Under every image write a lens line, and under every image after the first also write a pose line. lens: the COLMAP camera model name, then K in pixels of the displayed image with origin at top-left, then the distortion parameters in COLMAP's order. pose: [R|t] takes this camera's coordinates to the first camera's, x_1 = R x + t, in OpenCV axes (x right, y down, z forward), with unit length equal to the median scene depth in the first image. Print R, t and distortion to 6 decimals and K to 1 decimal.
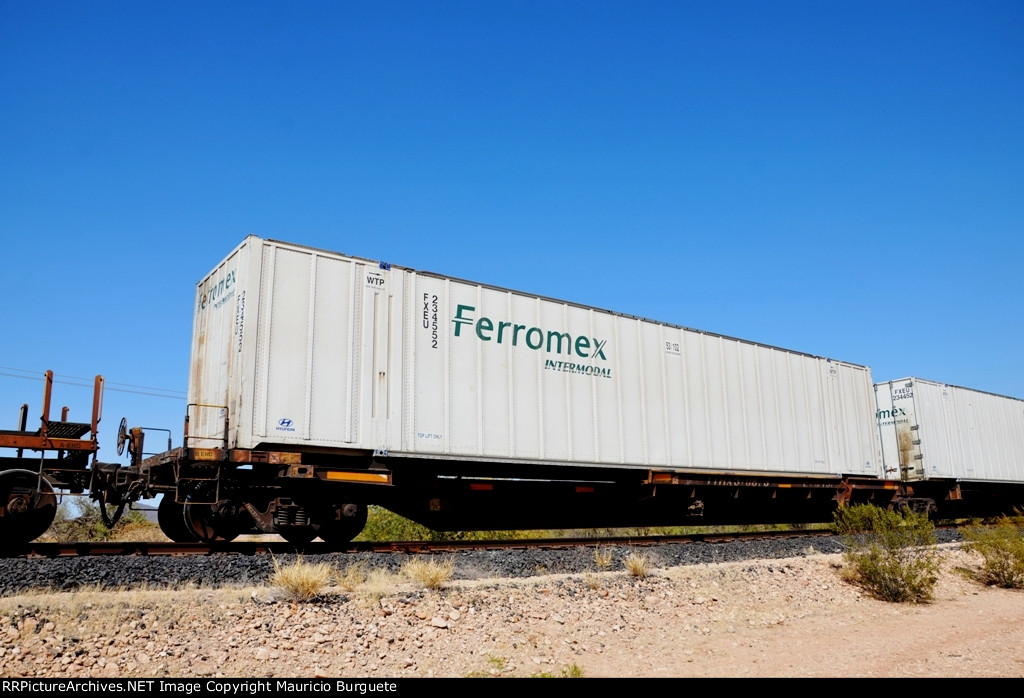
lens RADIAL K [[784.1, 0, 540.4], [0, 784.1, 343.5], [0, 0, 1]] dist [-0.098589, 0.050228]
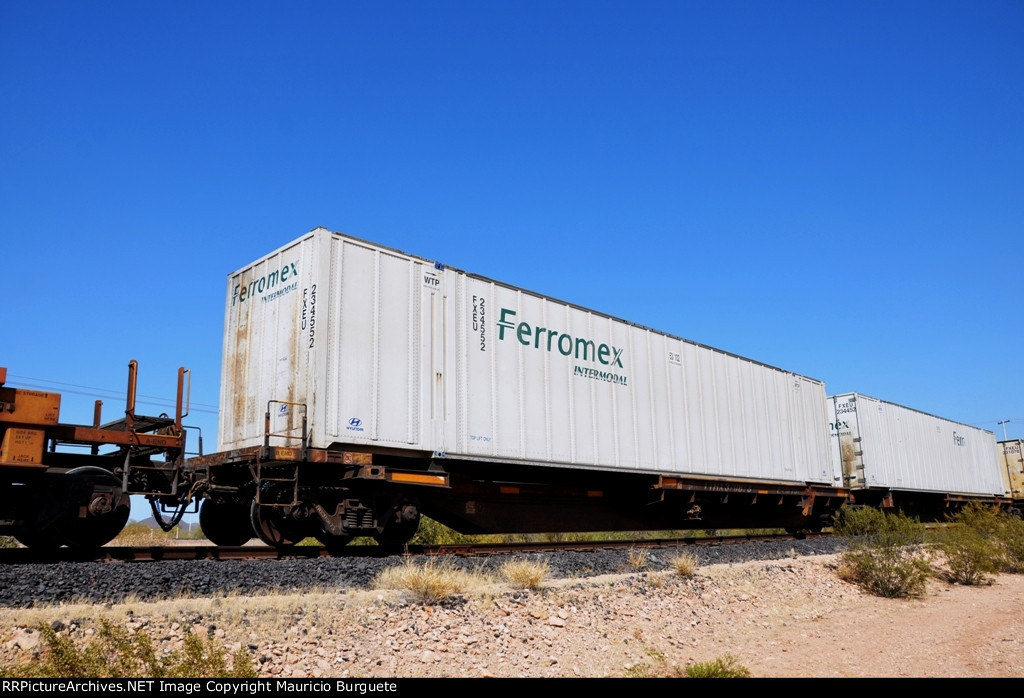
lens RADIAL K [[784.1, 0, 519.0], [0, 784.1, 349.0], [0, 0, 1]] dist [-0.098589, 0.050228]
pose [[0.988402, 0.034265, 0.147947, -0.247029], [-0.033718, 0.999412, -0.006210, 0.008583], [-0.148073, 0.001150, 0.988976, 0.002027]]
